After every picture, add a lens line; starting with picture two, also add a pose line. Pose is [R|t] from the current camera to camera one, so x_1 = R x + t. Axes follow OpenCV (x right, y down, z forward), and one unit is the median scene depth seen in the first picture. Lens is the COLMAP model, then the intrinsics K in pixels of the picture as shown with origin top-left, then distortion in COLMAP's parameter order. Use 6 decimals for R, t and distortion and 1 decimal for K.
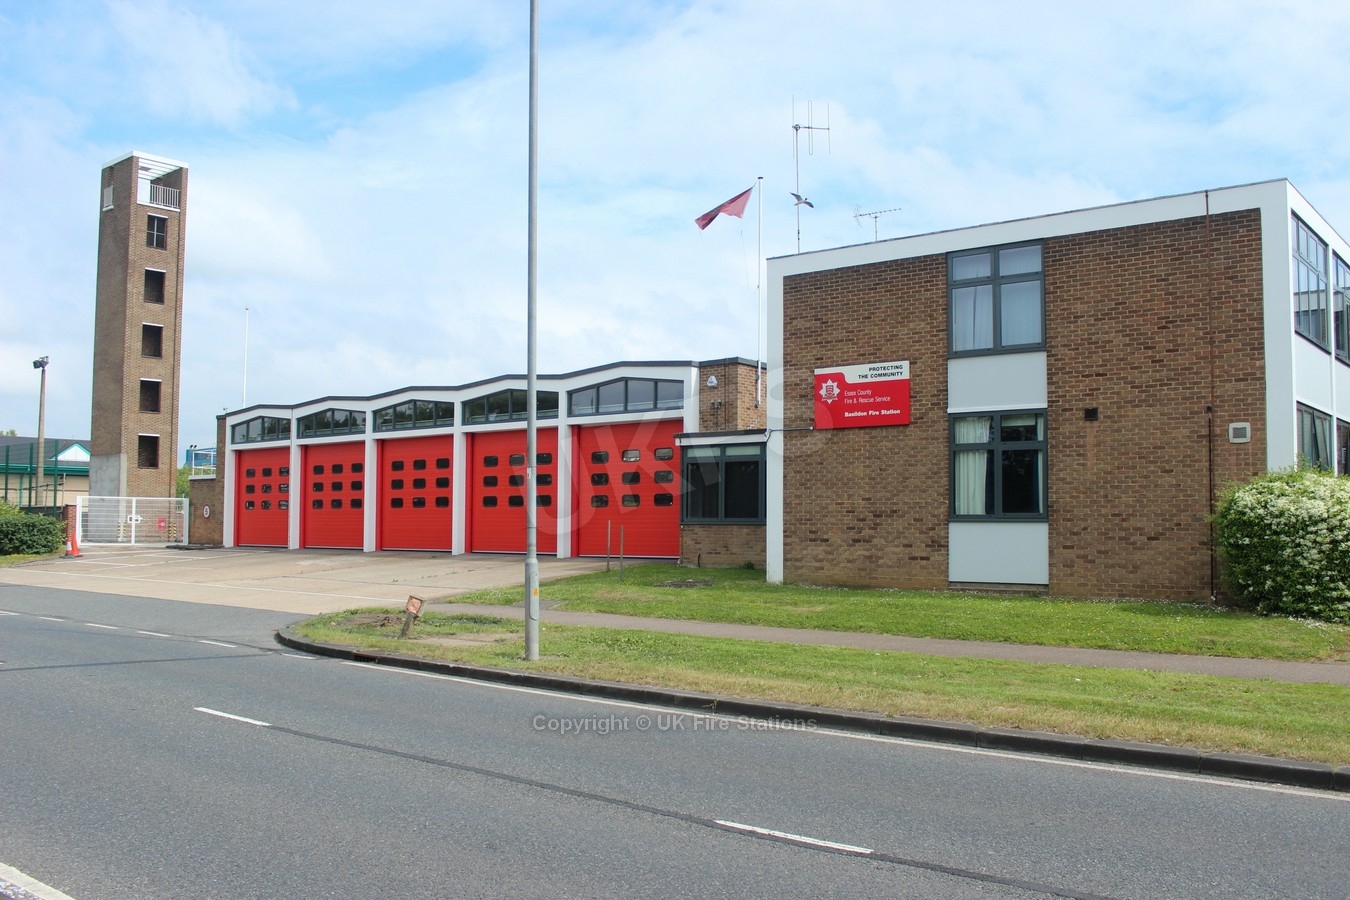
lens RADIAL K [[1186.9, 0, 696.7], [0, 1186.9, 478.9], [0, 0, 1]] dist [-0.121460, 0.048189]
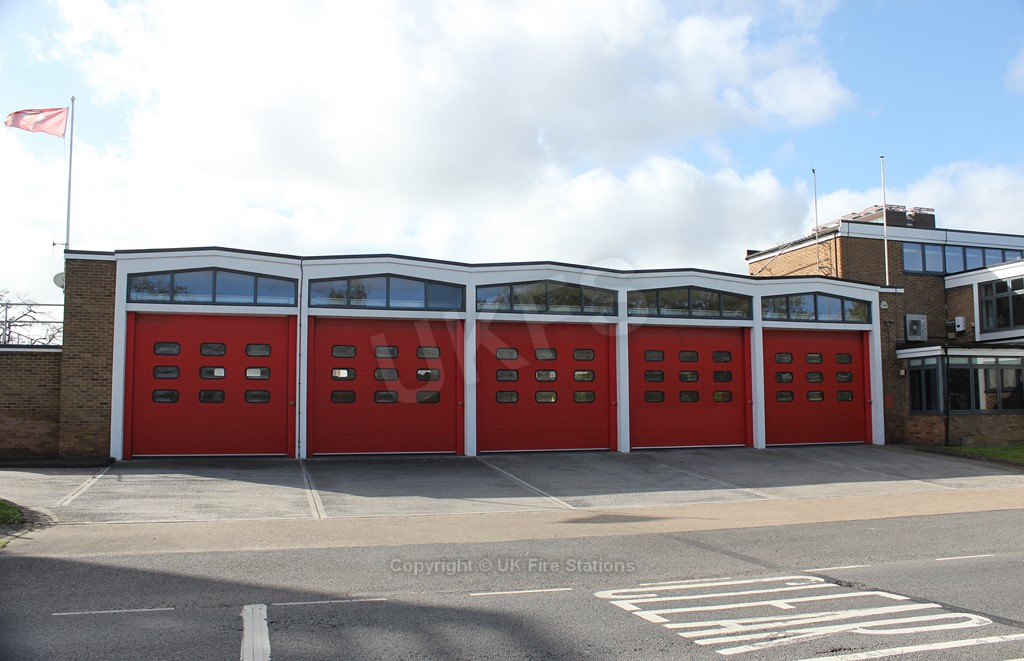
lens RADIAL K [[906.0, 0, 506.9], [0, 906.0, 335.7], [0, 0, 1]] dist [-0.126843, 0.025424]
pose [[0.568541, 0.070634, 0.819617, -1.382716], [-0.023009, 0.997283, -0.069985, 0.038492], [-0.822333, 0.020931, 0.568621, 1.084220]]
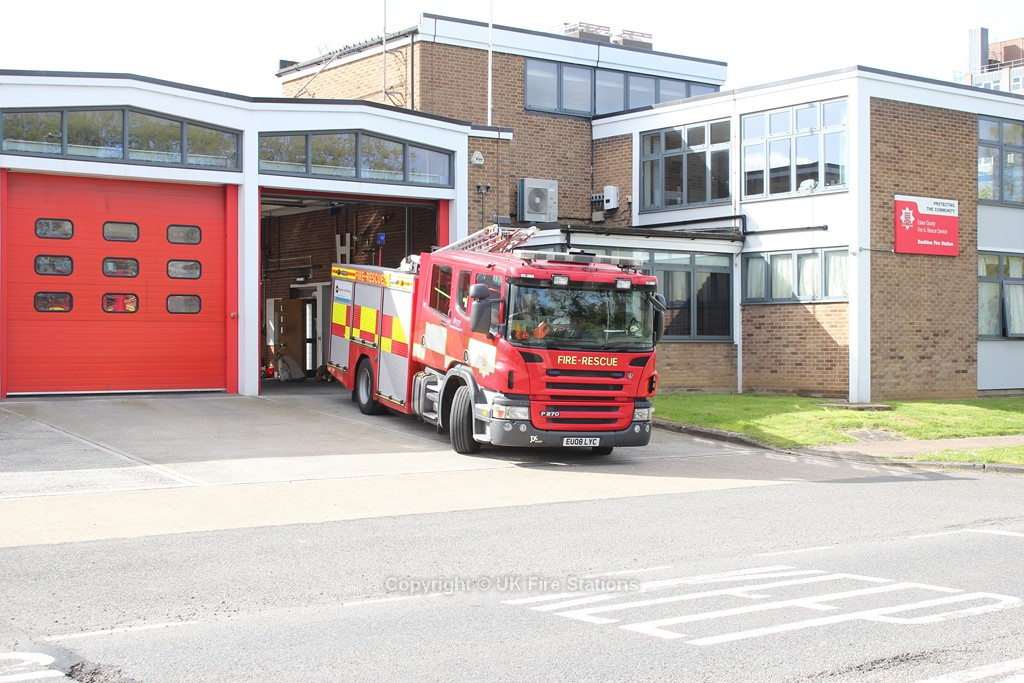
lens RADIAL K [[1440.5, 0, 517.3], [0, 1440.5, 331.6], [0, 0, 1]] dist [-0.016933, 0.000000]
pose [[0.254881, 0.004975, 0.966960, -1.225425], [-0.037516, 0.999285, 0.004748, 0.035161], [-0.966244, -0.037487, 0.254886, 1.001405]]
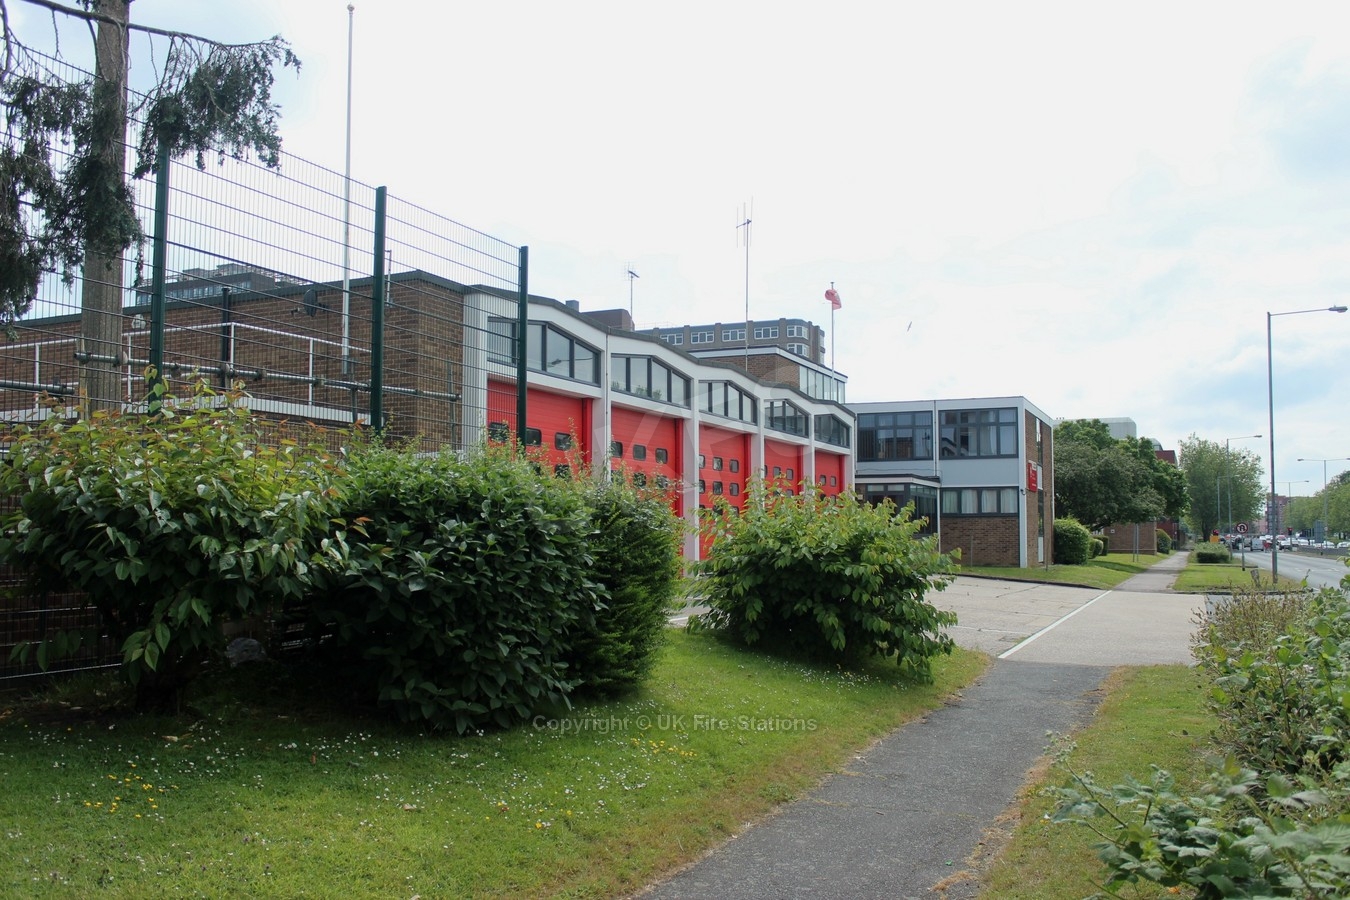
lens RADIAL K [[1186.9, 0, 666.3], [0, 1186.9, 454.9], [0, 0, 1]] dist [-0.121460, 0.048189]
pose [[-0.245680, 0.055532, 0.967759, -1.691598], [-0.047510, 0.996468, -0.069240, 0.065640], [-0.968186, -0.062989, -0.242174, 2.095195]]
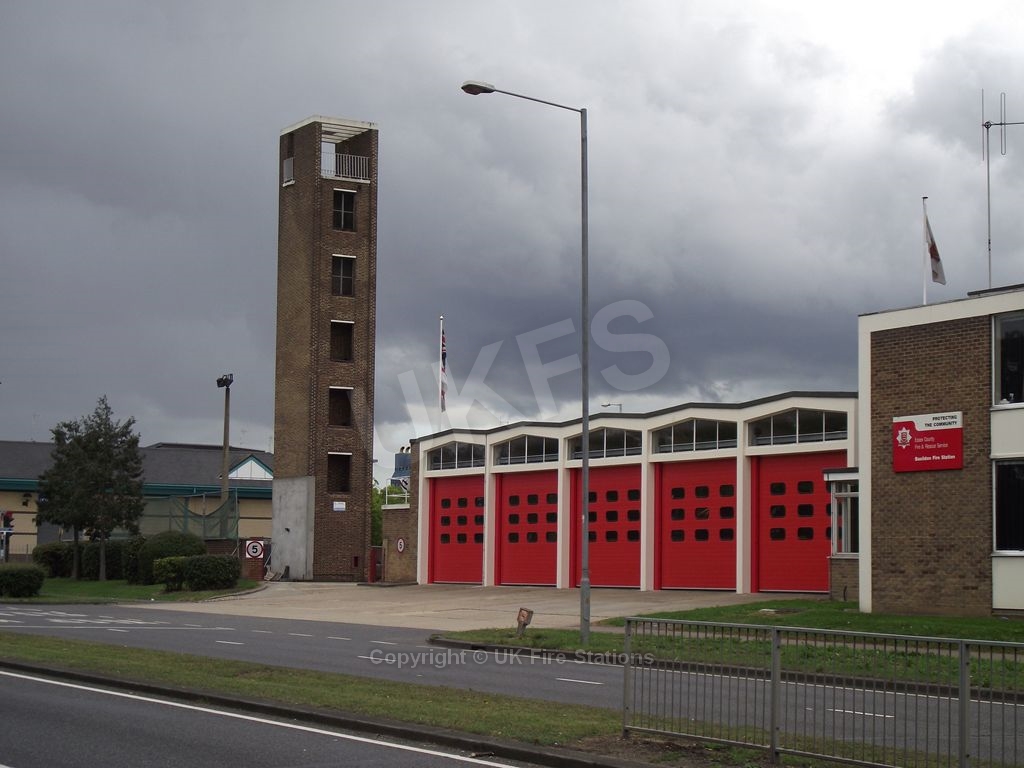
lens RADIAL K [[1991.4, 0, 521.9], [0, 1991.4, 413.3], [0, 0, 1]] dist [0.072302, 0.000000]
pose [[0.938872, -0.020882, -0.343633, 0.418767], [0.007549, 0.999167, -0.040093, -0.024240], [0.344185, 0.035048, 0.938248, -0.881779]]
